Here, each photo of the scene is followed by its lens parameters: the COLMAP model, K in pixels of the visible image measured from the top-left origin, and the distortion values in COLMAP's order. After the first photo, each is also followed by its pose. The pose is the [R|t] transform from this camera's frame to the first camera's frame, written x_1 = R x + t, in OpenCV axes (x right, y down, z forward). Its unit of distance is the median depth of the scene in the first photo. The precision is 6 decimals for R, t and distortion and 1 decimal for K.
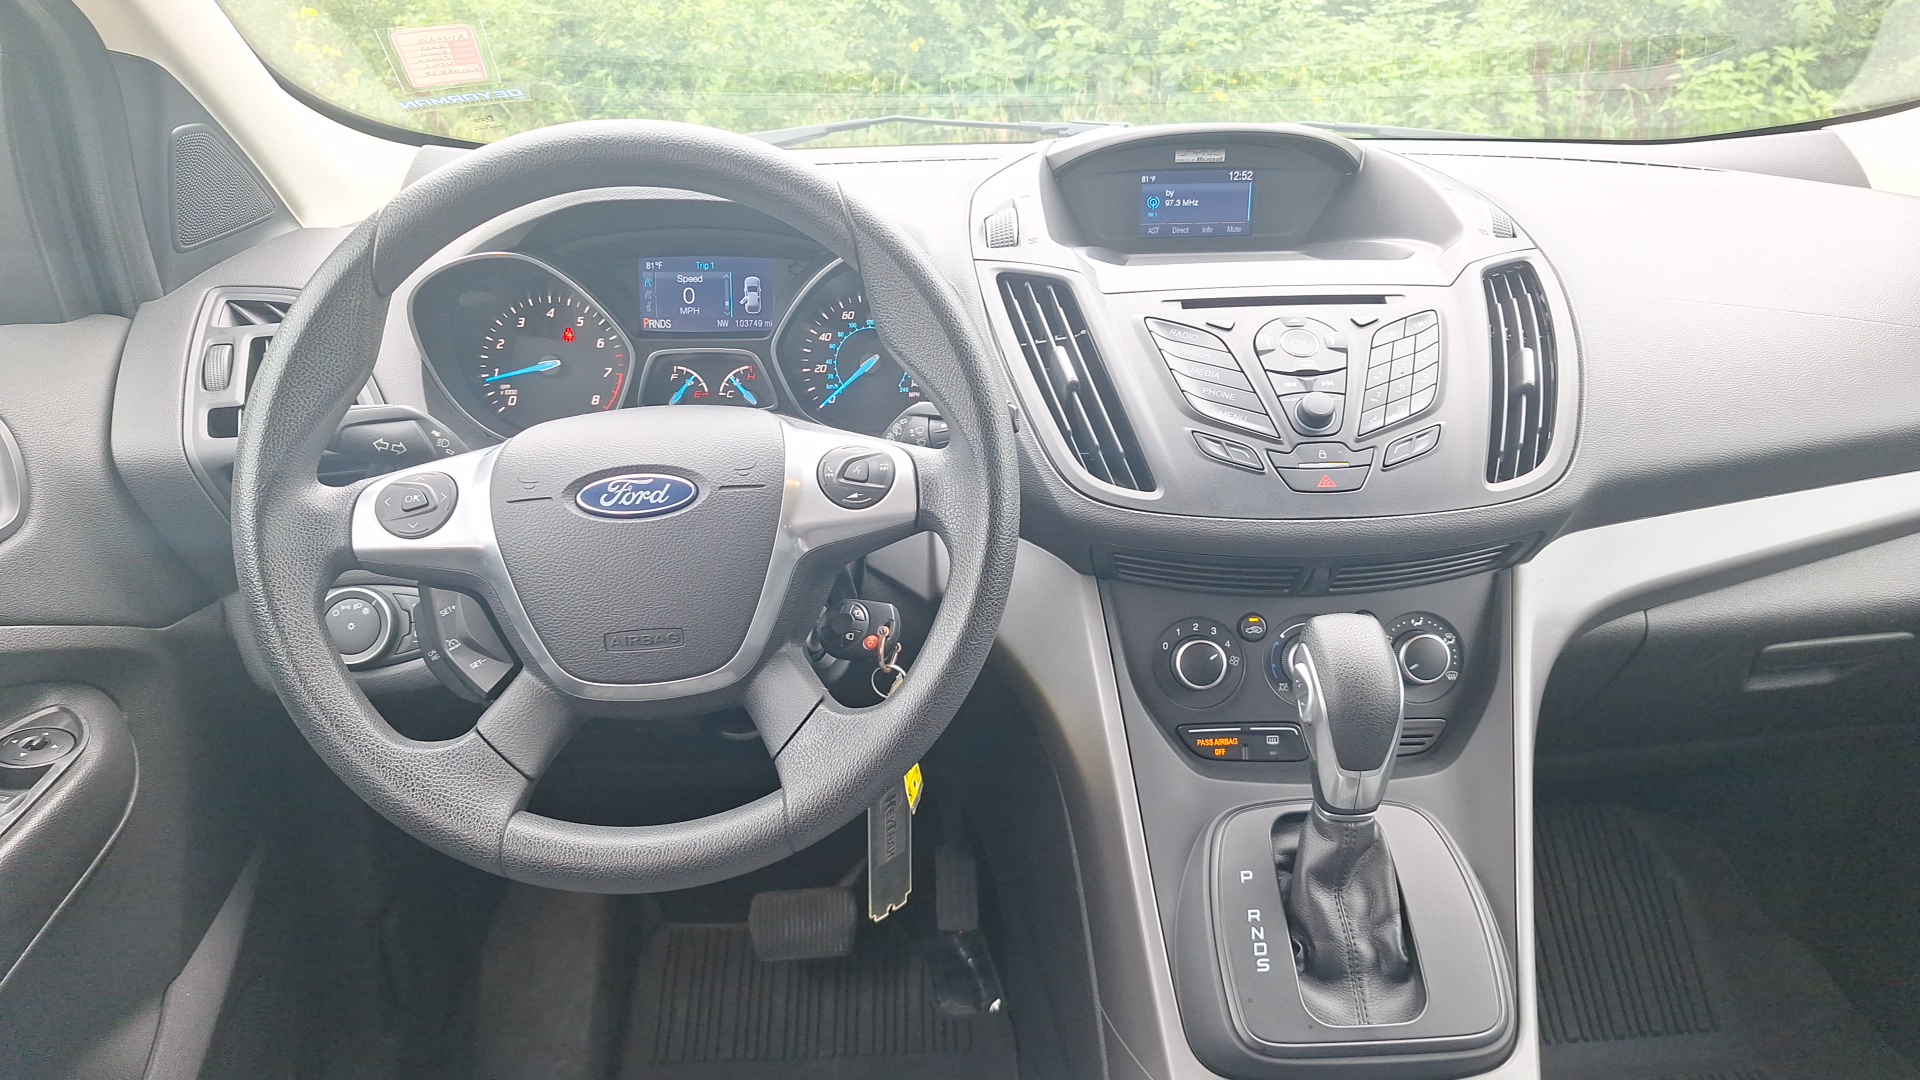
lens RADIAL K [[1276.9, 0, 1016.8], [0, 1276.9, 536.0], [0, 0, 1]] dist [0.009344, -0.002613]
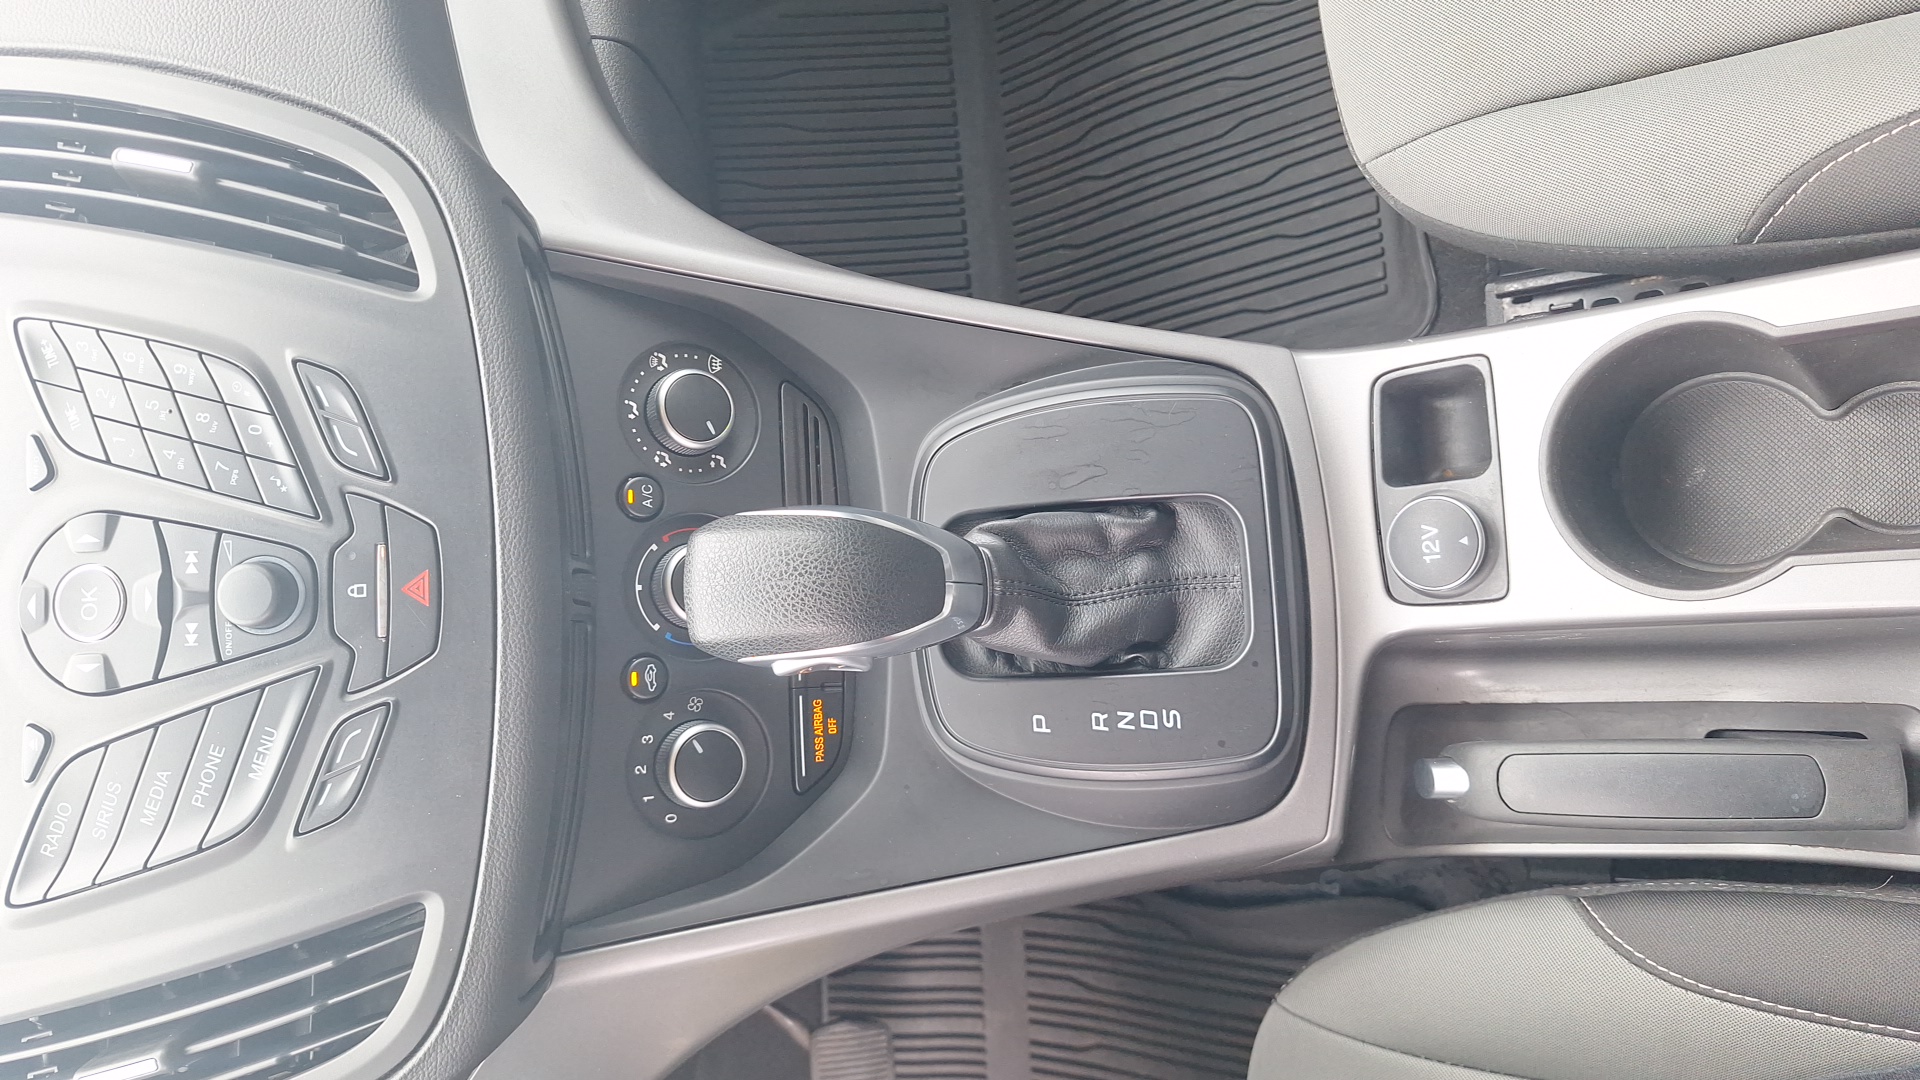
lens RADIAL K [[1276.9, 0, 1016.8], [0, 1276.9, 536.0], [0, 0, 1]] dist [0.009344, -0.002613]
pose [[0.002790, -0.998120, 0.061219, 0.222051], [0.849423, 0.034671, 0.526573, -0.109029], [-0.527706, 0.050532, 0.847923, 0.377465]]
